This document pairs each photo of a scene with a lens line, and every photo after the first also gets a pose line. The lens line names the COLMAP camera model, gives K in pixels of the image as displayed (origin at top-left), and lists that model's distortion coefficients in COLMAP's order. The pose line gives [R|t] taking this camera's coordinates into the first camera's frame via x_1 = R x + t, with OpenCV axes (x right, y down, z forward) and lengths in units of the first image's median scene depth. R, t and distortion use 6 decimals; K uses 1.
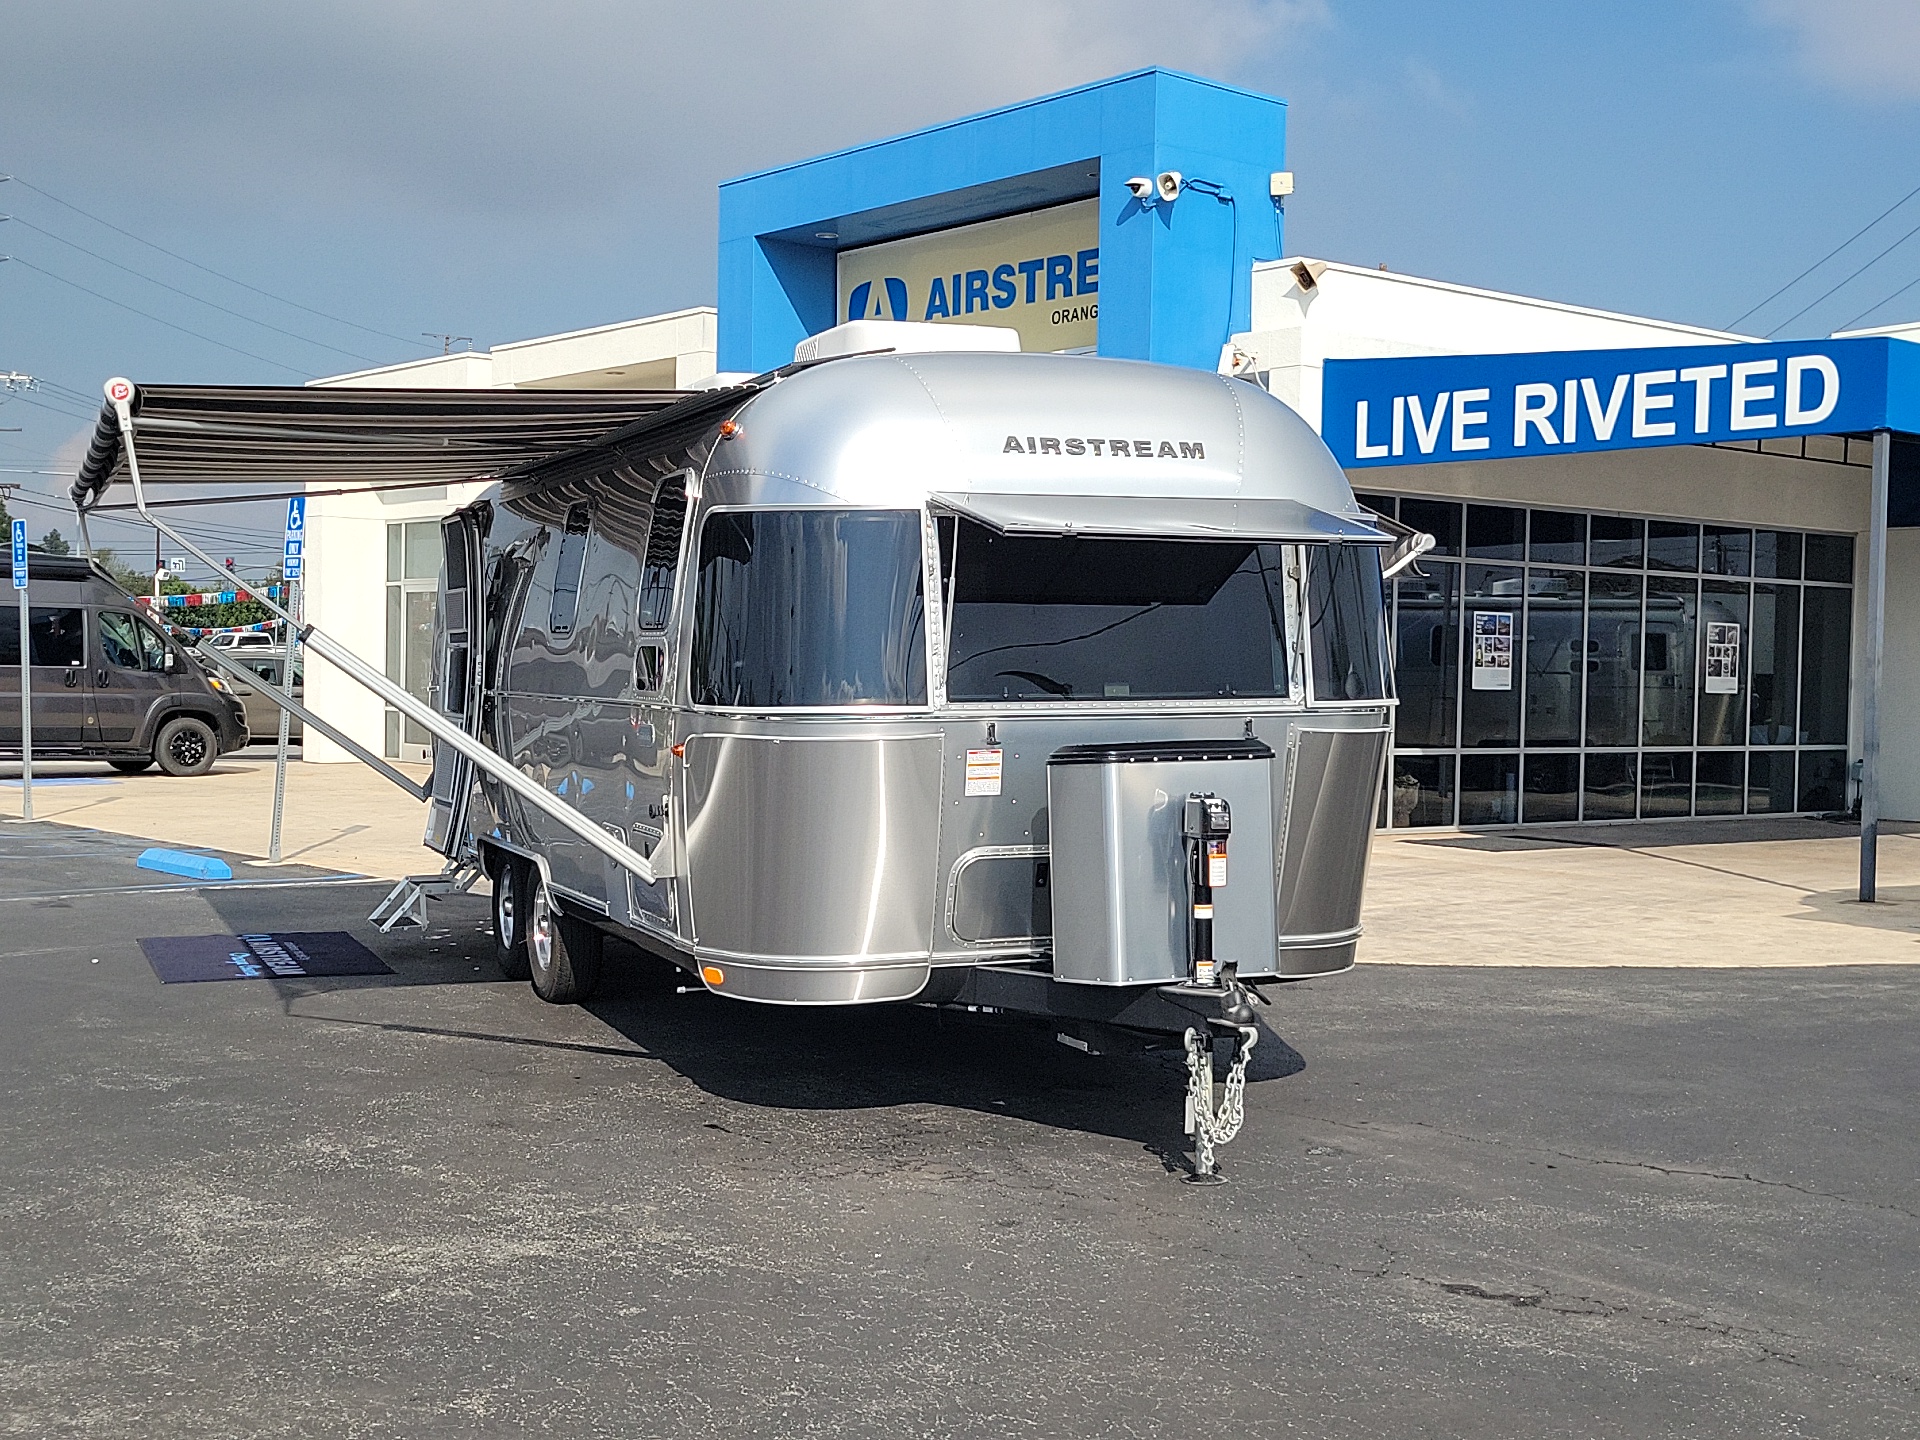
lens RADIAL K [[1313.2, 0, 959.2], [0, 1313.2, 695.7], [0, 0, 1]] dist [0.016240, 0.004421]
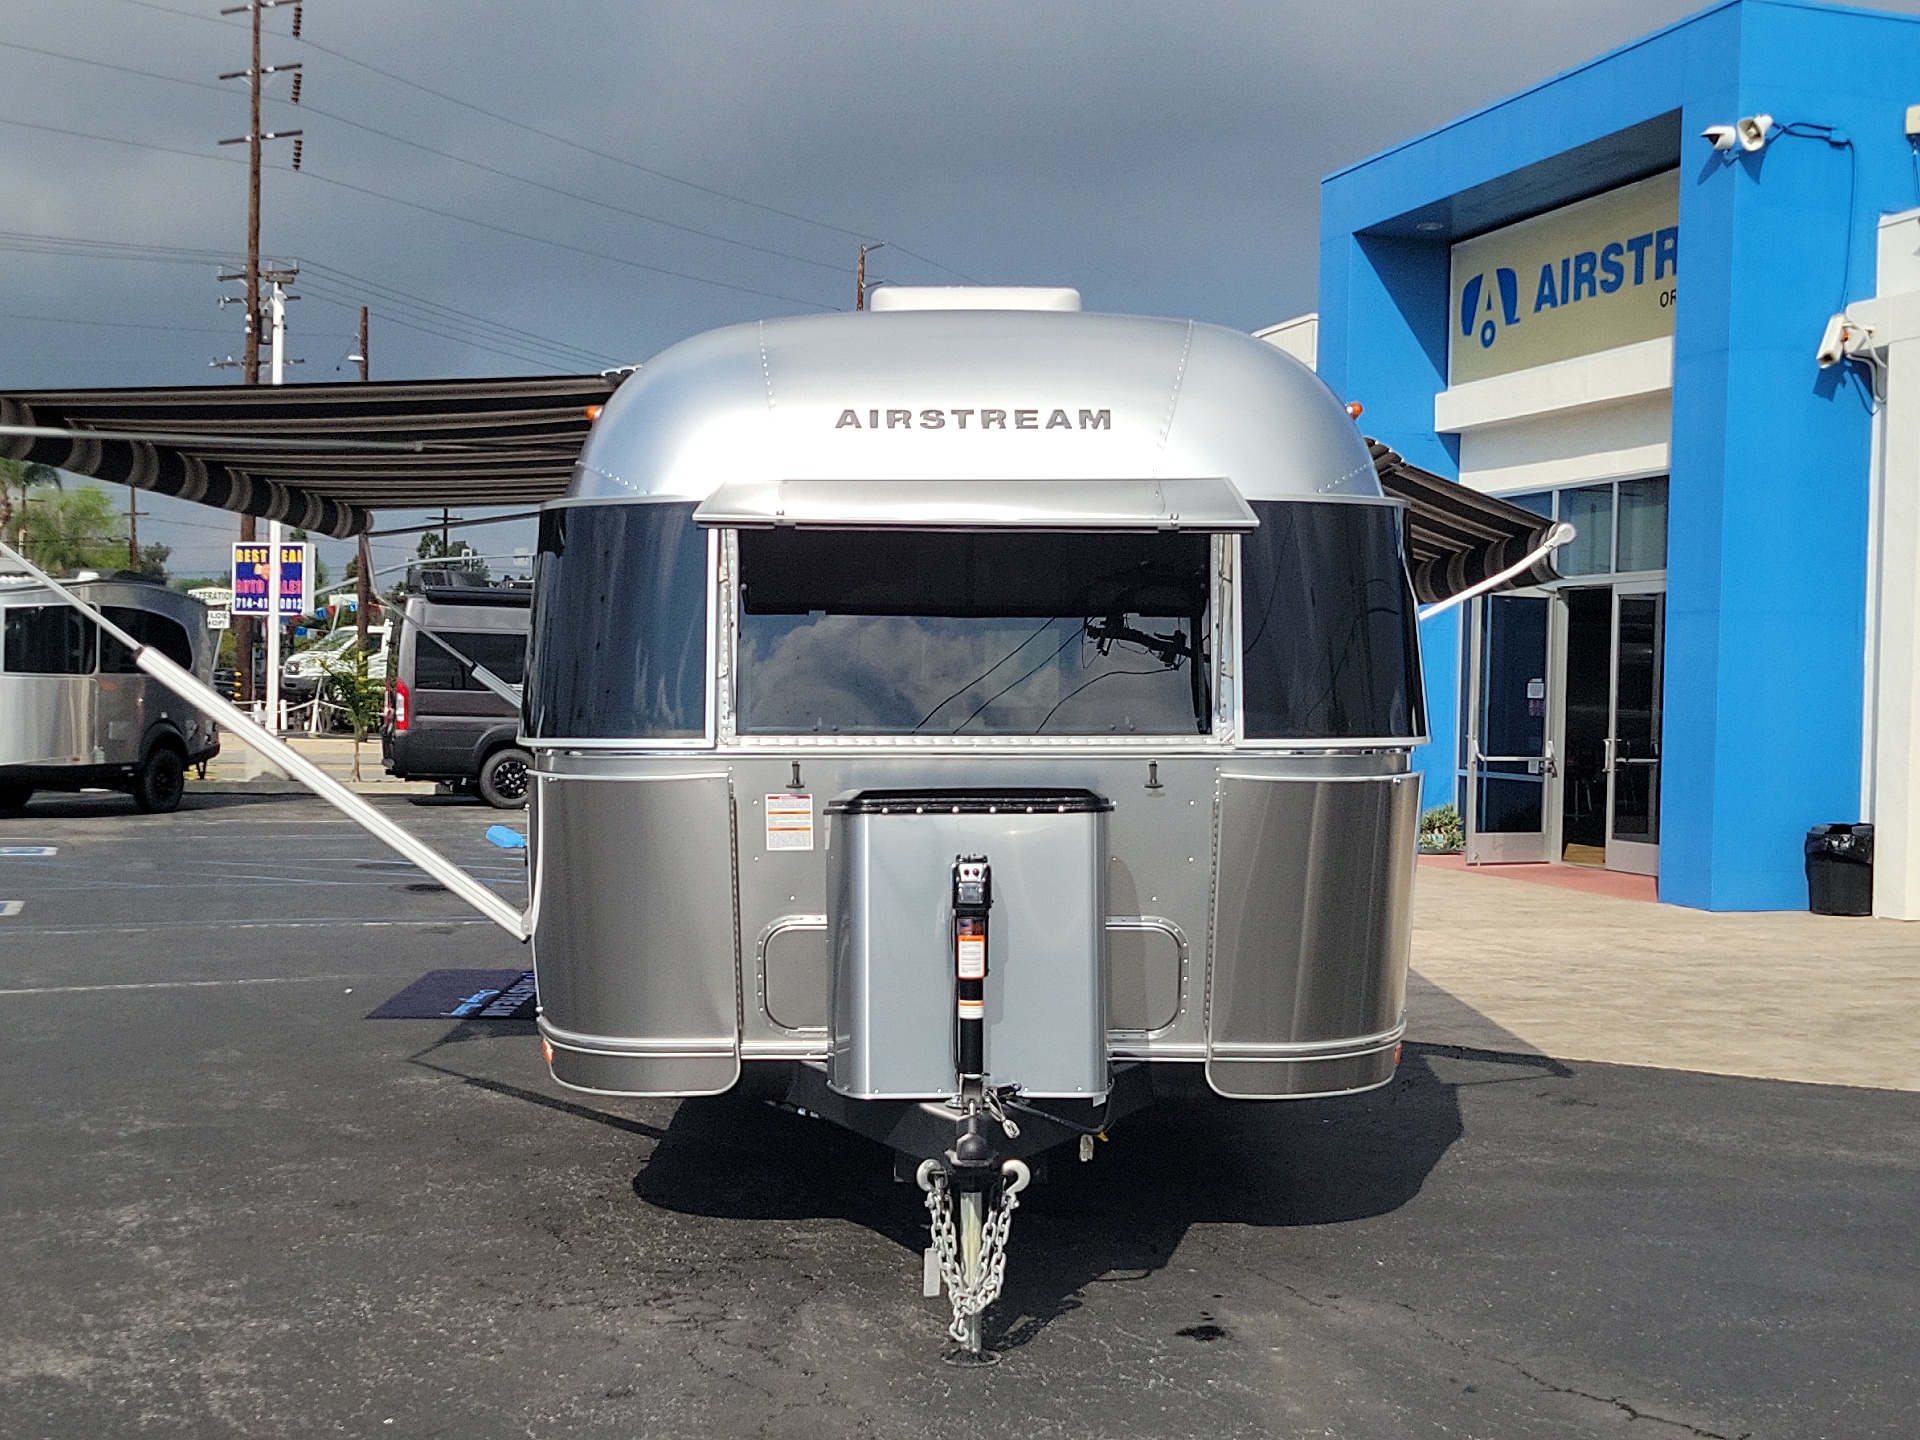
lens RADIAL K [[1484.0, 0, 960.0], [0, 1484.0, 720.0], [0, 0, 1]] dist [0.007818, 0.032867]
pose [[0.973776, 0.009321, -0.227316, 0.323545], [-0.011153, 0.999915, -0.006777, 0.000225], [0.227234, 0.009134, 0.973797, 0.127273]]
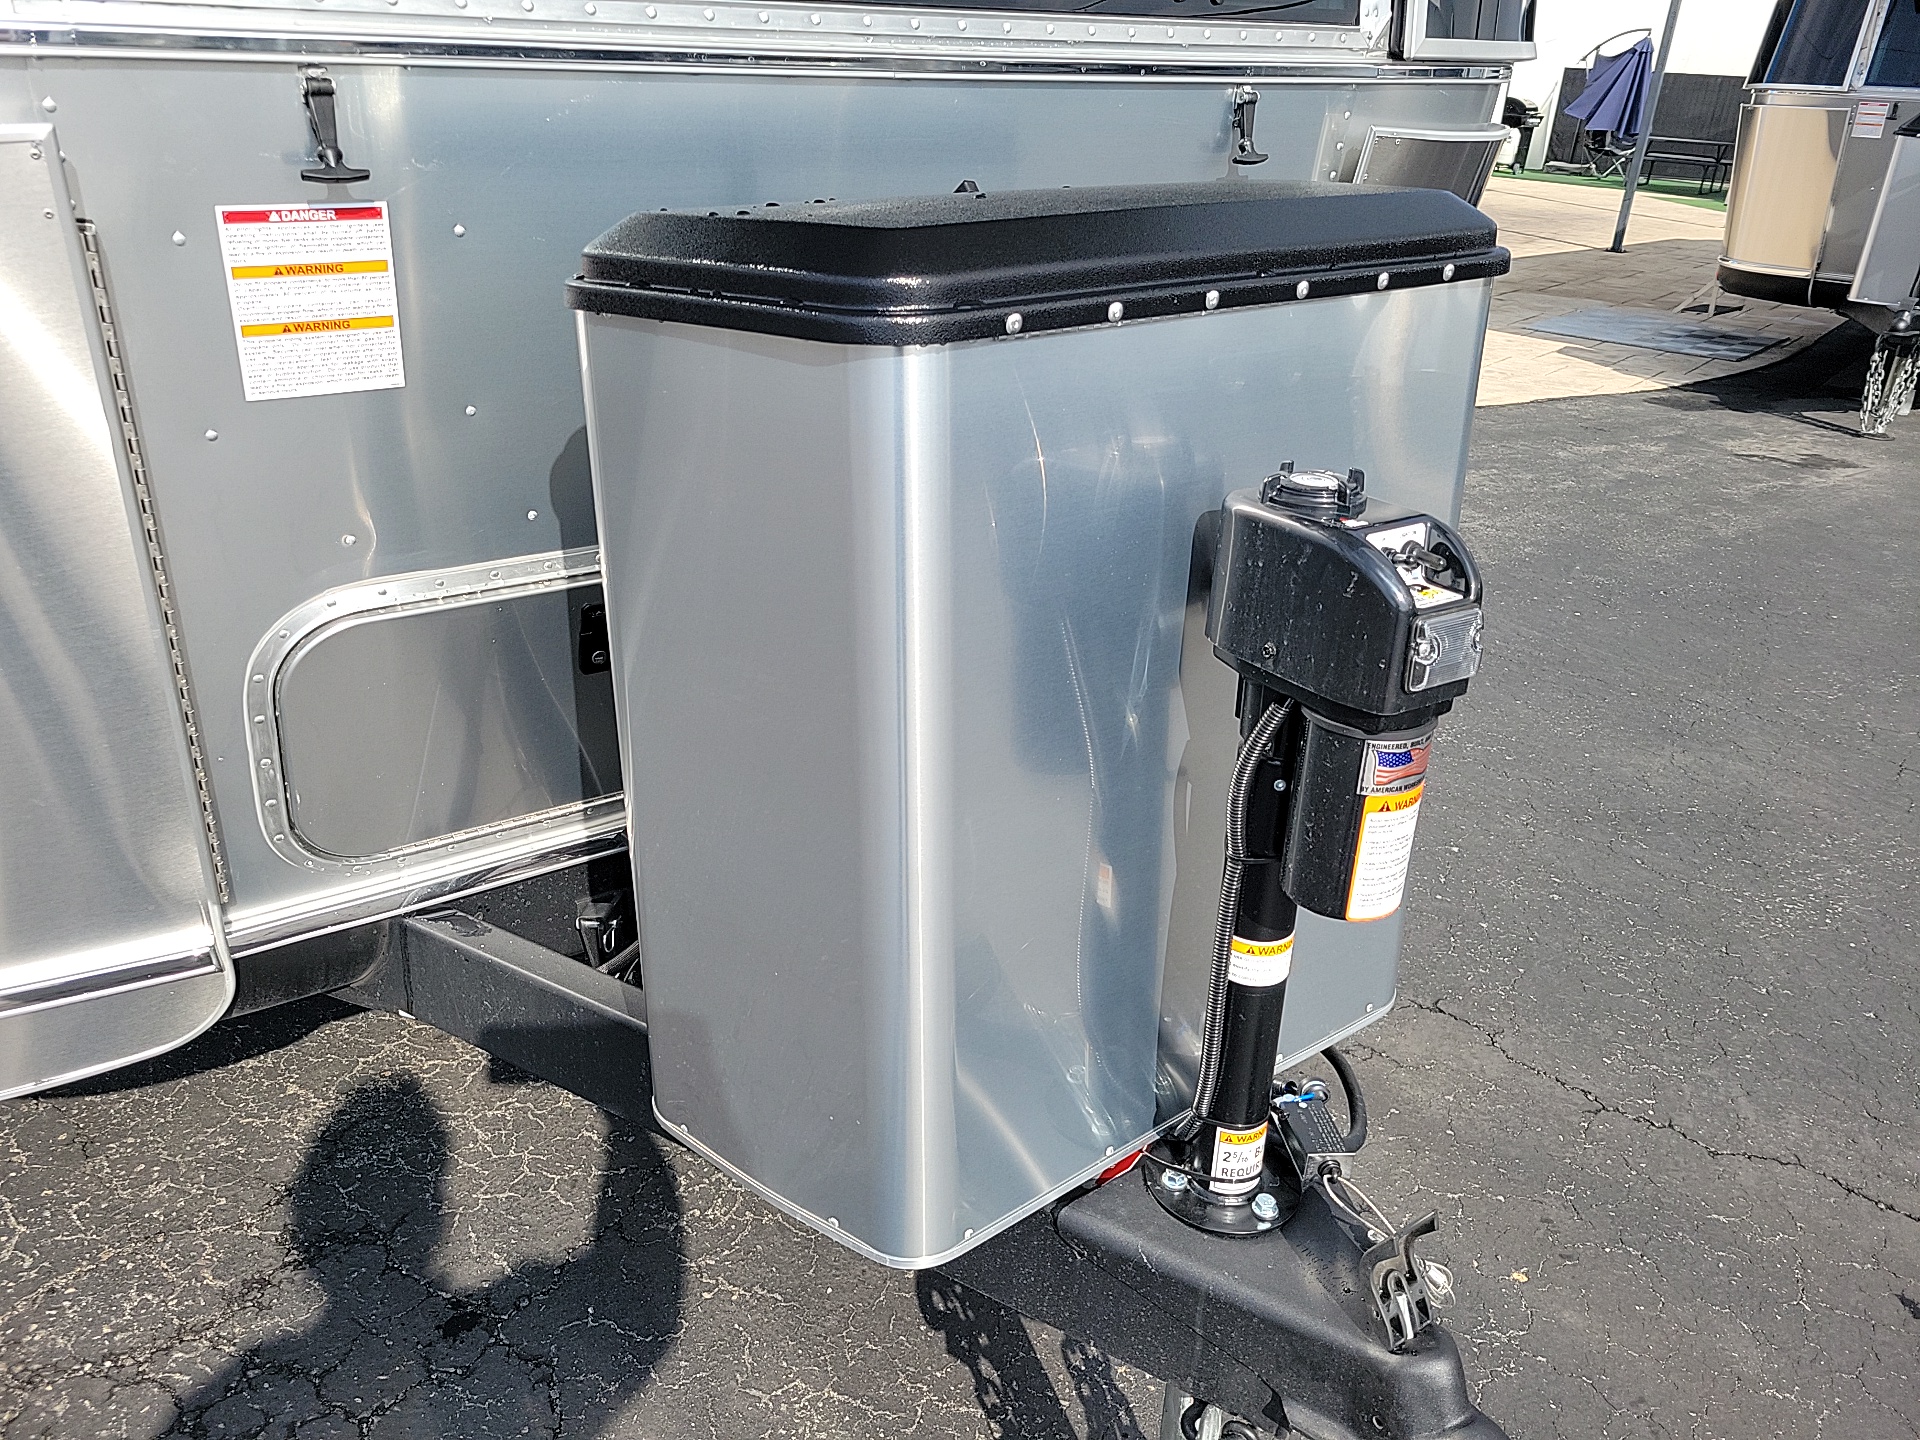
lens RADIAL K [[1484.0, 0, 960.0], [0, 1484.0, 720.0], [0, 0, 1]] dist [0.007818, 0.032867]
pose [[0.962295, -0.077472, 0.260743, 0.054626], [-0.037982, 0.910921, 0.410829, 0.011031], [-0.269344, -0.405242, 0.873632, 0.683419]]
